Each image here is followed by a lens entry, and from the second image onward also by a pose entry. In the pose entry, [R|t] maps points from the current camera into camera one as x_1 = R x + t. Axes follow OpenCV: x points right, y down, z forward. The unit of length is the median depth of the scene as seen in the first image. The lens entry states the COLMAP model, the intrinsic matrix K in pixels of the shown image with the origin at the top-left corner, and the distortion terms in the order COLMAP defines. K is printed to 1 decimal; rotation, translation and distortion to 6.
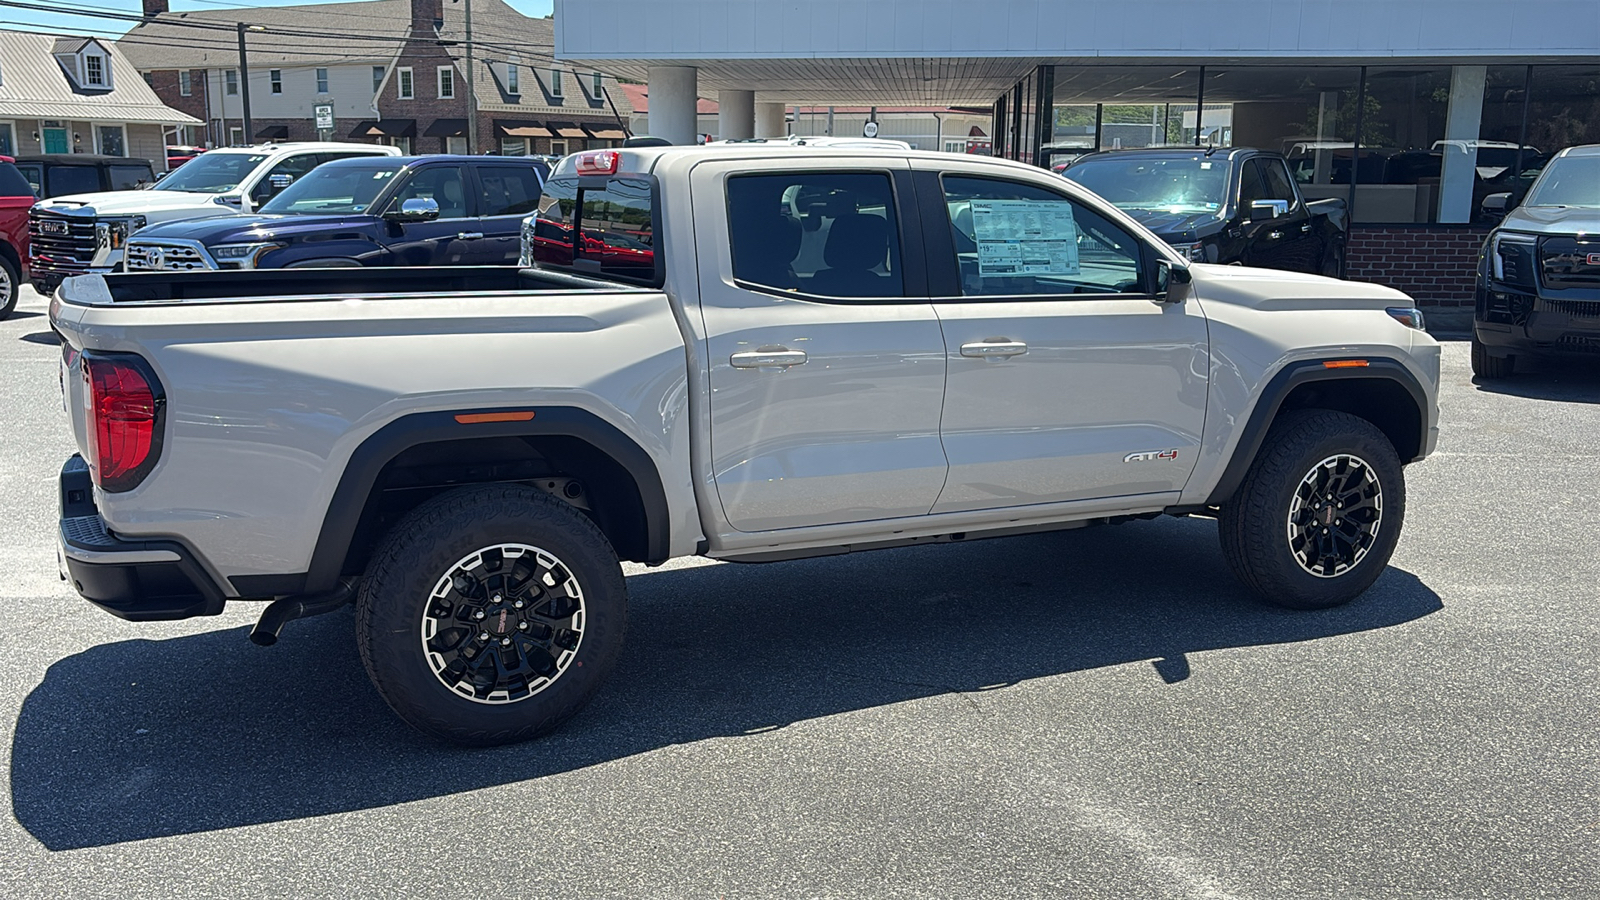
lens RADIAL K [[1500.7, 0, 790.2], [0, 1500.7, 458.8], [0, 0, 1]] dist [0.037066, 0.000000]
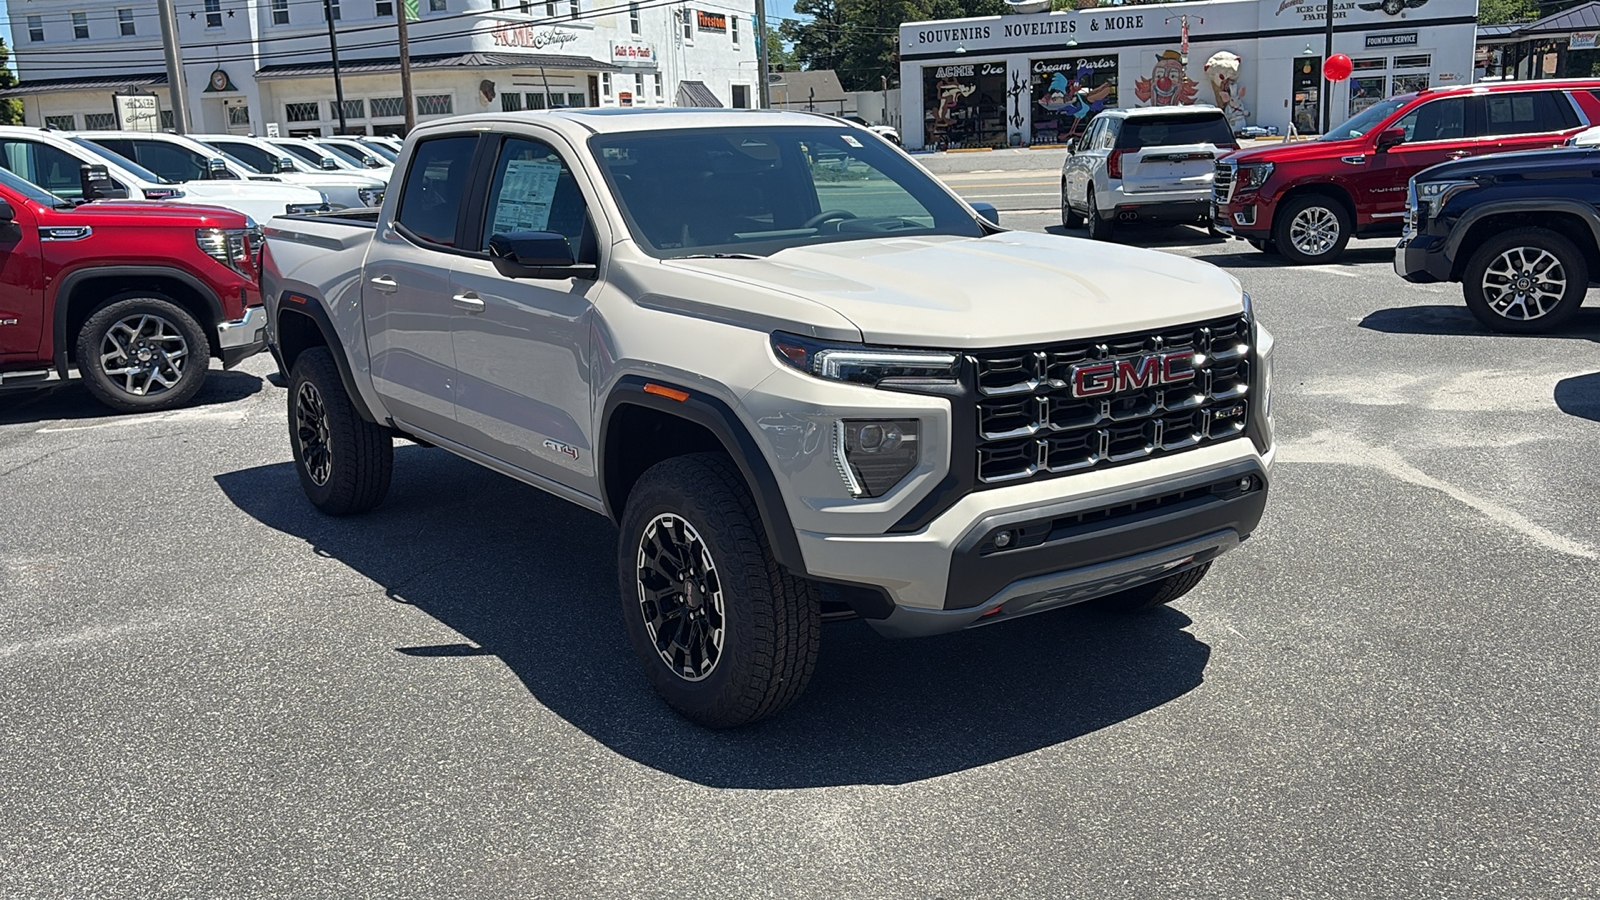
lens RADIAL K [[1500.7, 0, 770.0], [0, 1500.7, 457.3], [0, 0, 1]] dist [0.037066, 0.000000]
pose [[0.151278, 0.203881, -0.967237, 1.143179], [-0.151916, 0.971669, 0.181055, -0.180486], [0.976748, 0.119549, 0.177965, 0.970415]]
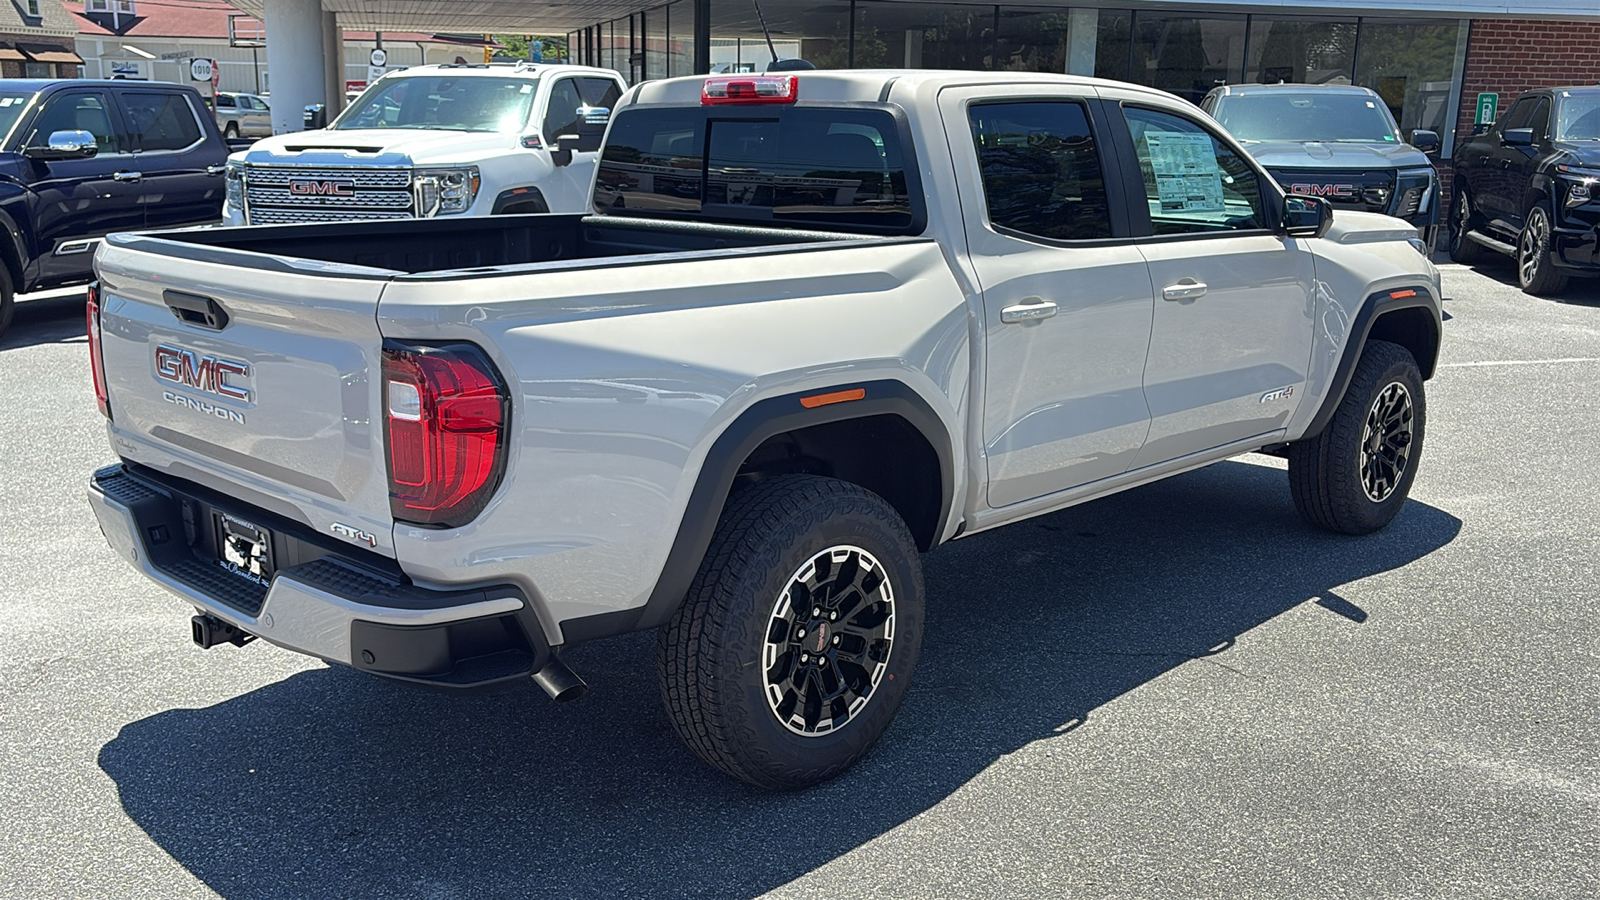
lens RADIAL K [[1500.7, 0, 776.2], [0, 1500.7, 480.1], [0, 0, 1]] dist [0.037066, 0.000000]
pose [[0.940828, -0.077596, 0.329882, -0.400540], [0.059334, 0.996114, 0.065088, -0.030098], [-0.333651, -0.041663, 0.941776, 0.179268]]
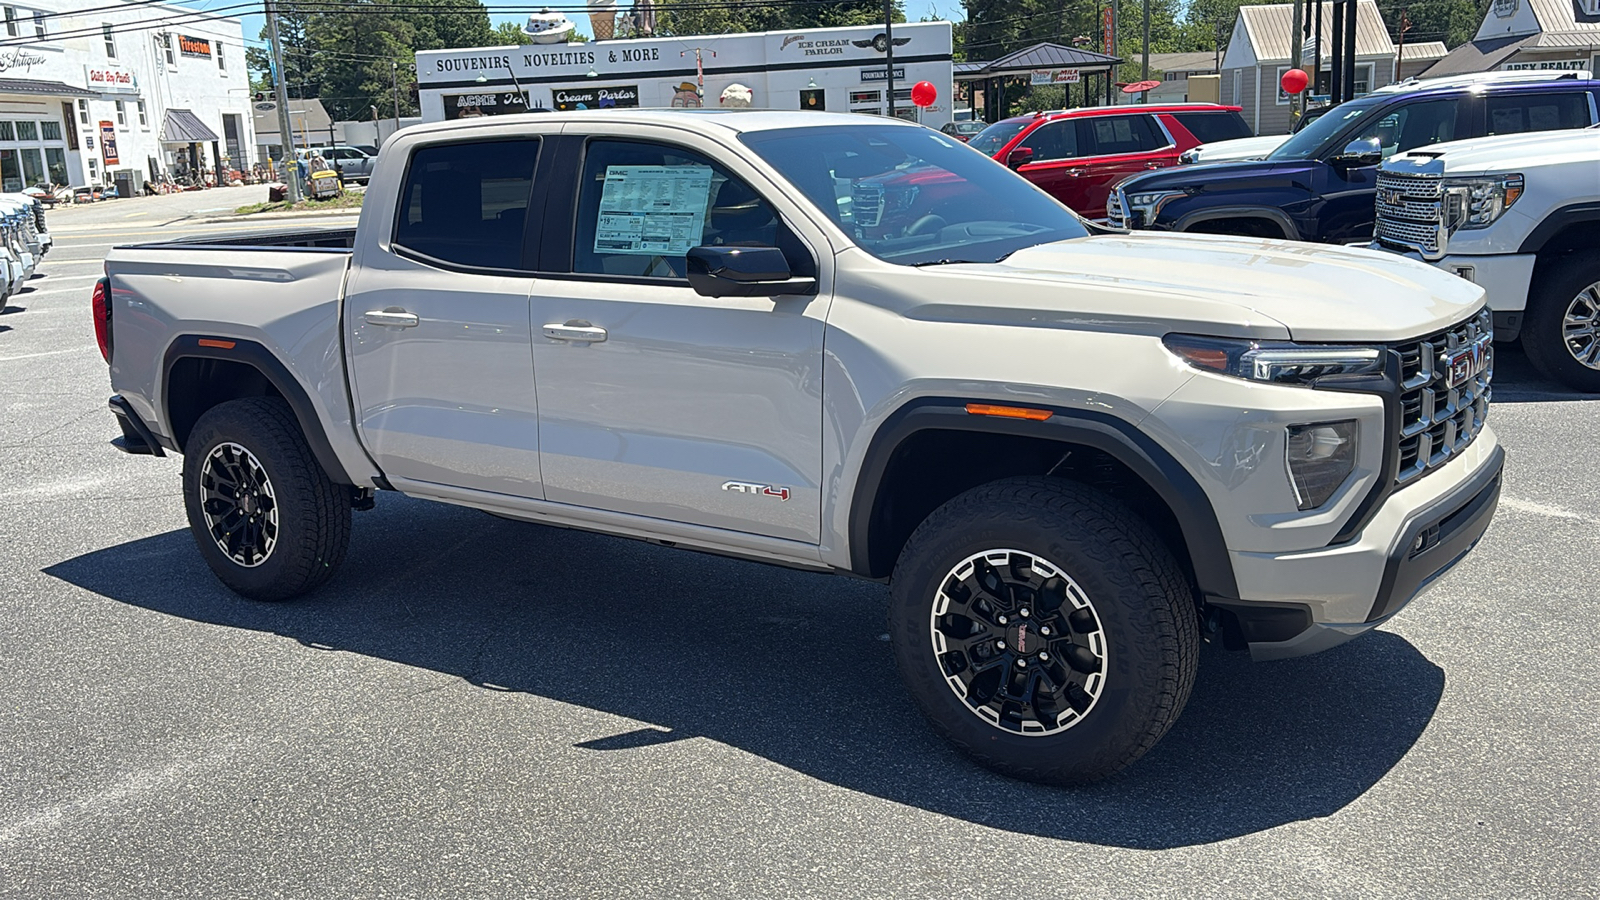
lens RADIAL K [[1500.7, 0, 755.0], [0, 1500.7, 439.4], [0, 0, 1]] dist [0.037066, 0.000000]
pose [[0.465821, 0.151057, -0.871890, 0.928245], [-0.123522, 0.986775, 0.104967, -0.111144], [0.876215, 0.058802, 0.478320, 0.626607]]
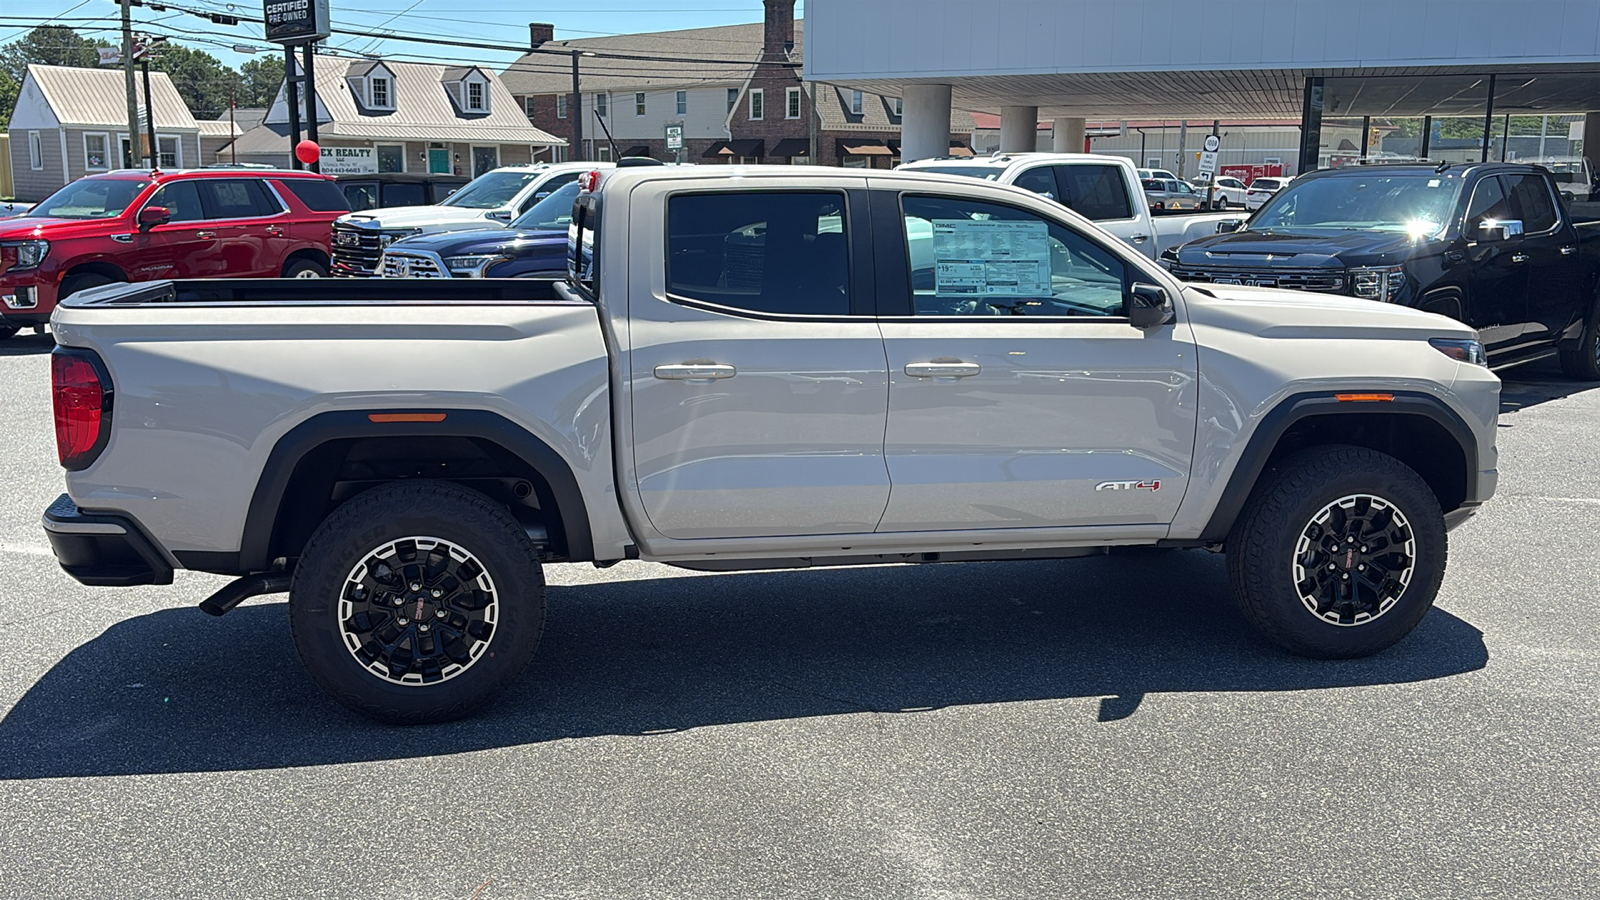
lens RADIAL K [[1500.7, 0, 794.8], [0, 1500.7, 442.1], [0, 0, 1]] dist [0.037066, 0.000000]
pose [[0.971771, 0.041171, -0.232307, 0.256895], [-0.046040, 0.998818, -0.015574, -0.004897], [0.231392, 0.025830, 0.972518, 0.013820]]
